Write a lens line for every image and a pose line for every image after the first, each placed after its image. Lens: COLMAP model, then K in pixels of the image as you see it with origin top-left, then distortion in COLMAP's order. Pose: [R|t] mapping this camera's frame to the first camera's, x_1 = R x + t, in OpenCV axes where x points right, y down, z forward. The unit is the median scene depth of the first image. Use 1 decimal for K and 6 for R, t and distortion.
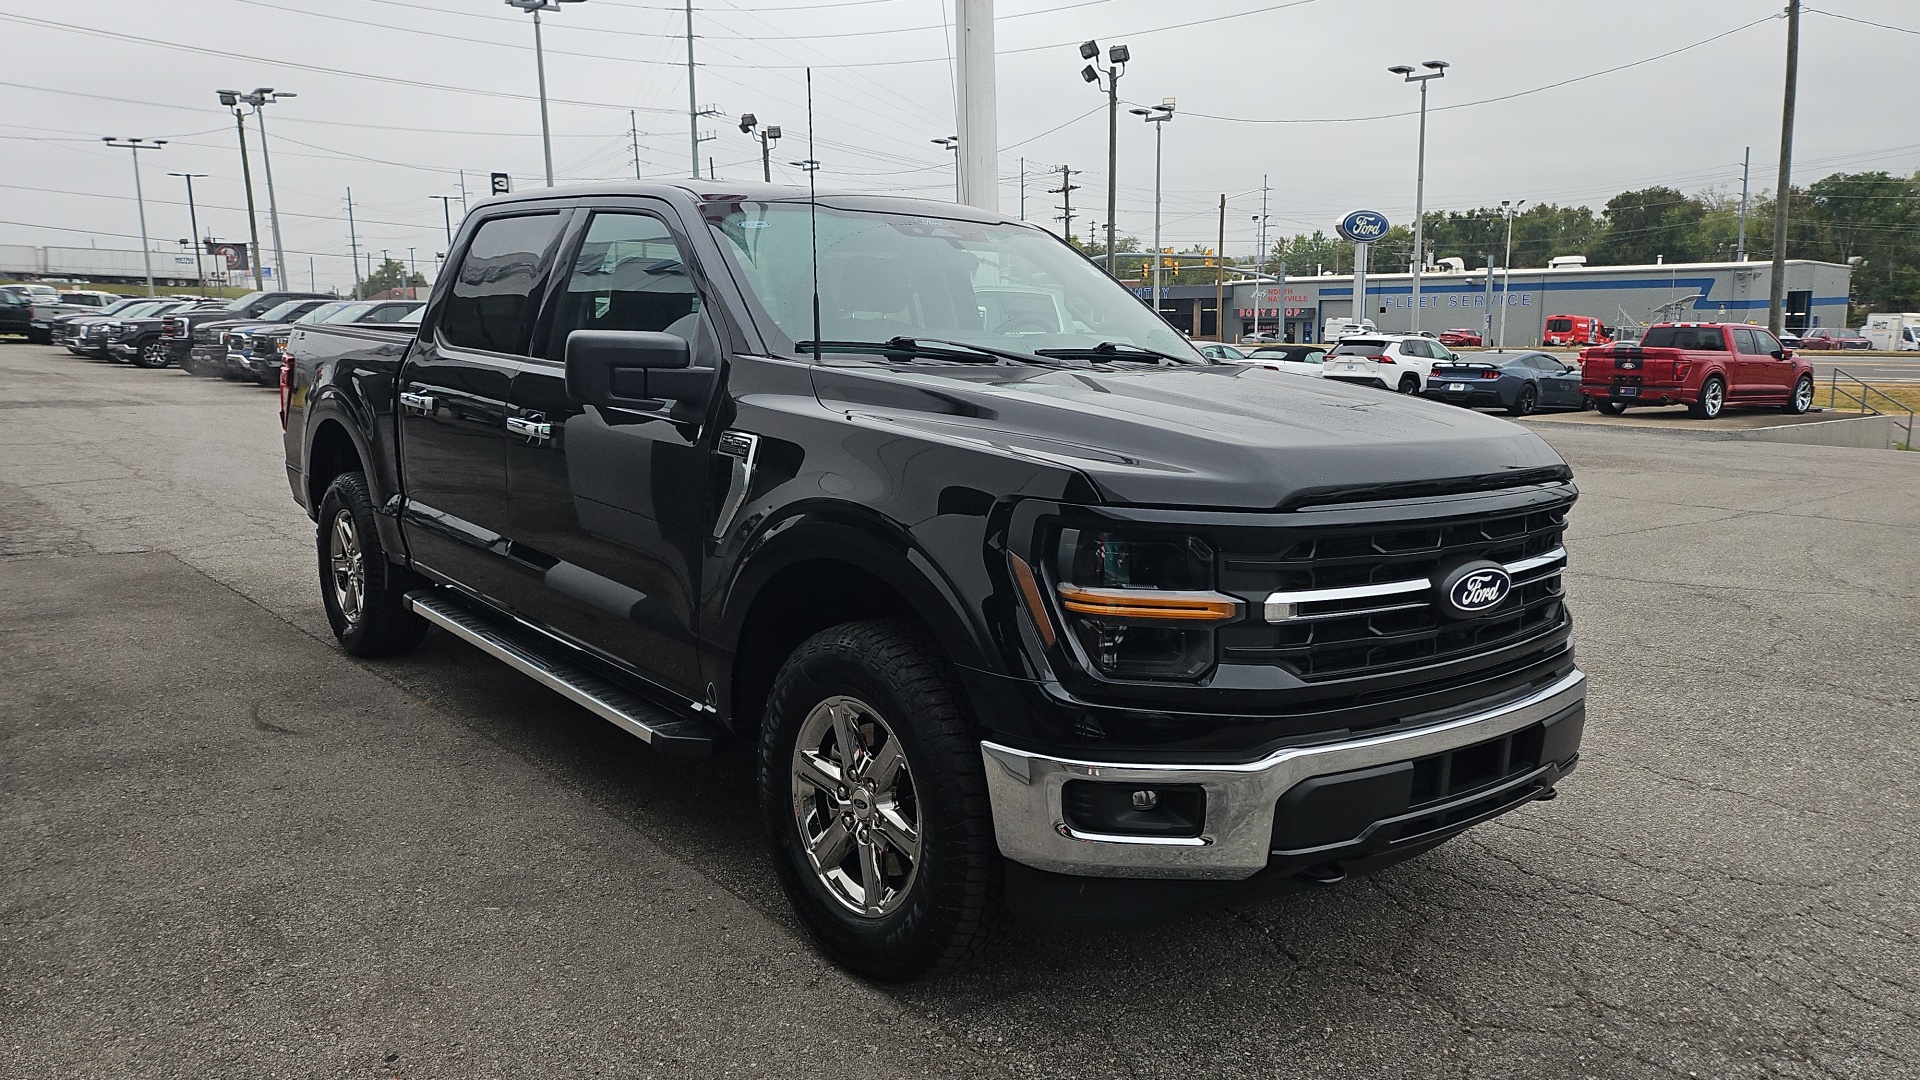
lens RADIAL K [[1347.5, 0, 945.9], [0, 1347.5, 548.4], [0, 0, 1]] dist [0.057620, -0.043471]
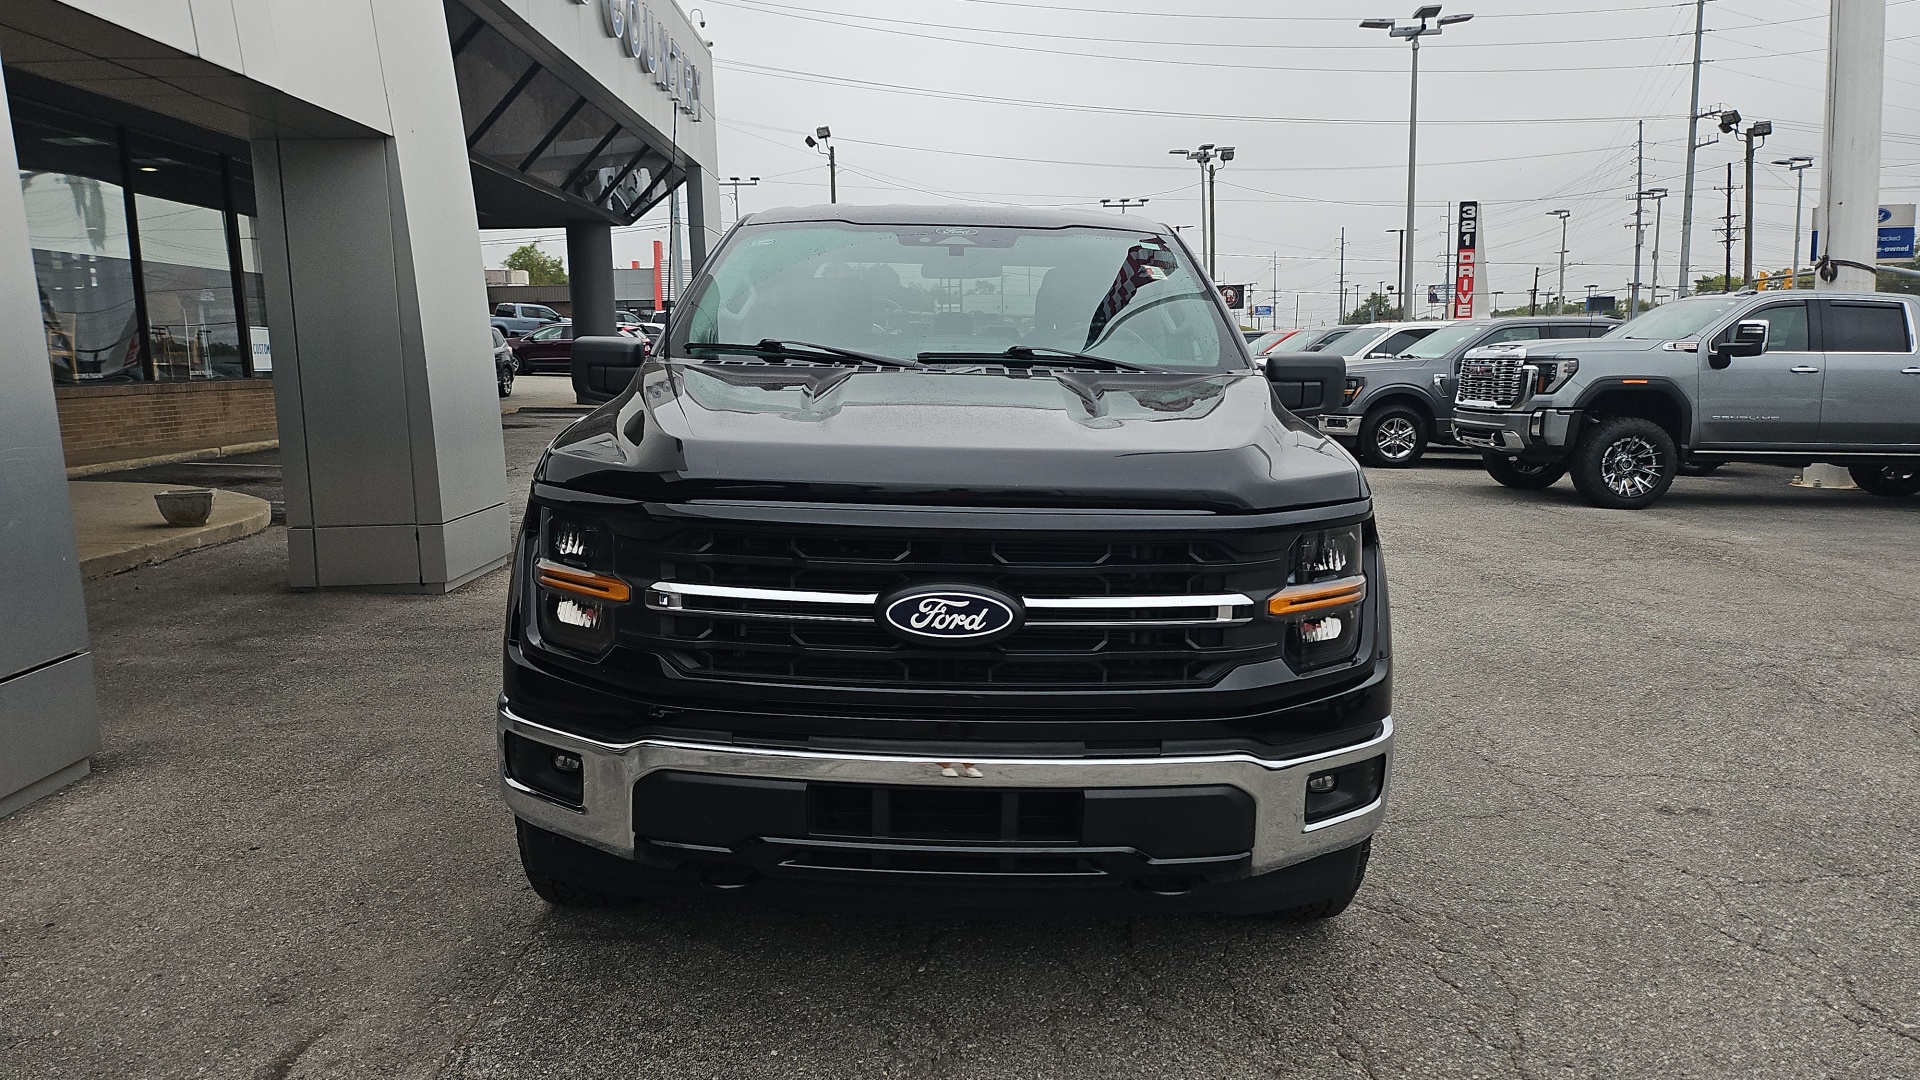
lens RADIAL K [[1347.5, 0, 945.9], [0, 1347.5, 548.4], [0, 0, 1]] dist [0.057620, -0.043471]
pose [[0.773082, 0.088707, -0.628072, 0.741465], [-0.102738, 0.994610, 0.014018, -0.019614], [0.625930, 0.053690, 0.778029, 0.249034]]
